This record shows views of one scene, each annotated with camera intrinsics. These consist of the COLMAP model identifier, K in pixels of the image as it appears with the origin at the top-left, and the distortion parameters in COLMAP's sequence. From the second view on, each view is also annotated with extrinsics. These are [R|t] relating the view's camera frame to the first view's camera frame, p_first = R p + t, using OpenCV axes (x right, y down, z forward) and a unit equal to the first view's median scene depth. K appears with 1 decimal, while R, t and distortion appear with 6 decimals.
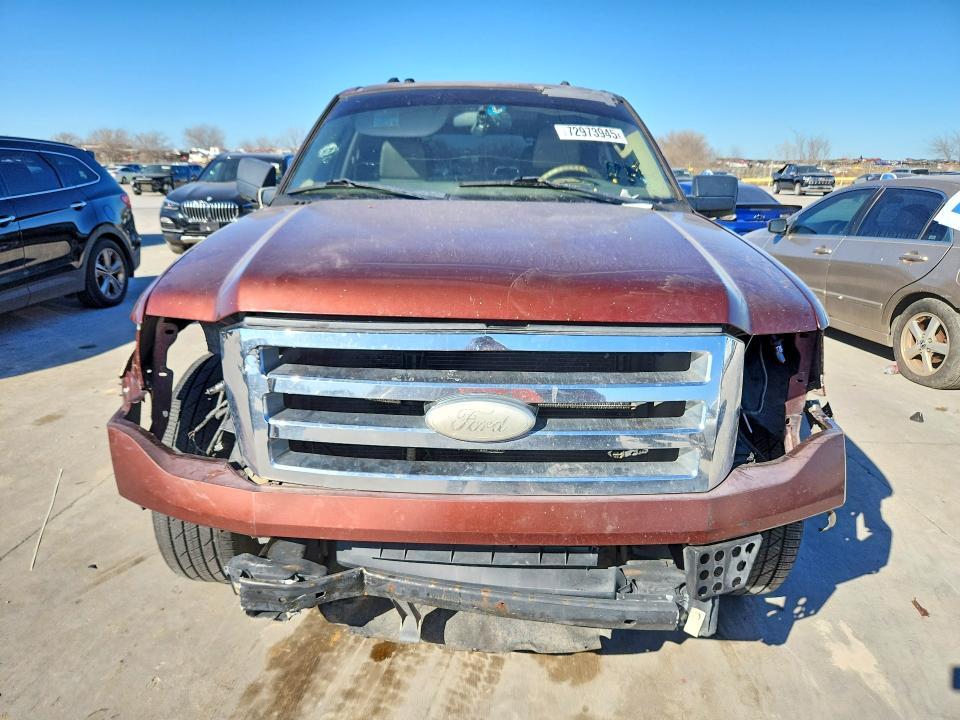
lens RADIAL K [[654.6, 0, 477.5], [0, 654.6, 356.7], [0, 0, 1]] dist [0.025718, 0.001294]
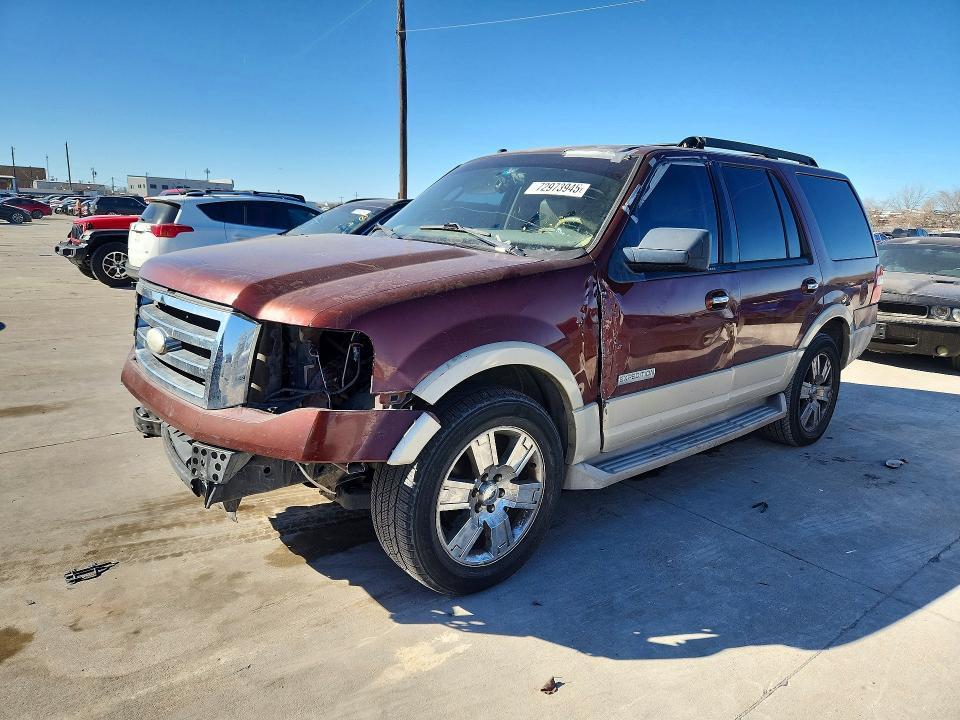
lens RADIAL K [[654.6, 0, 477.3], [0, 654.6, 359.6], [0, 0, 1]] dist [0.025718, 0.001294]
pose [[0.681435, 0.173607, -0.710990, 1.270187], [-0.232375, 0.972514, 0.014750, -0.056449], [0.694009, 0.155166, 0.703047, 0.219437]]
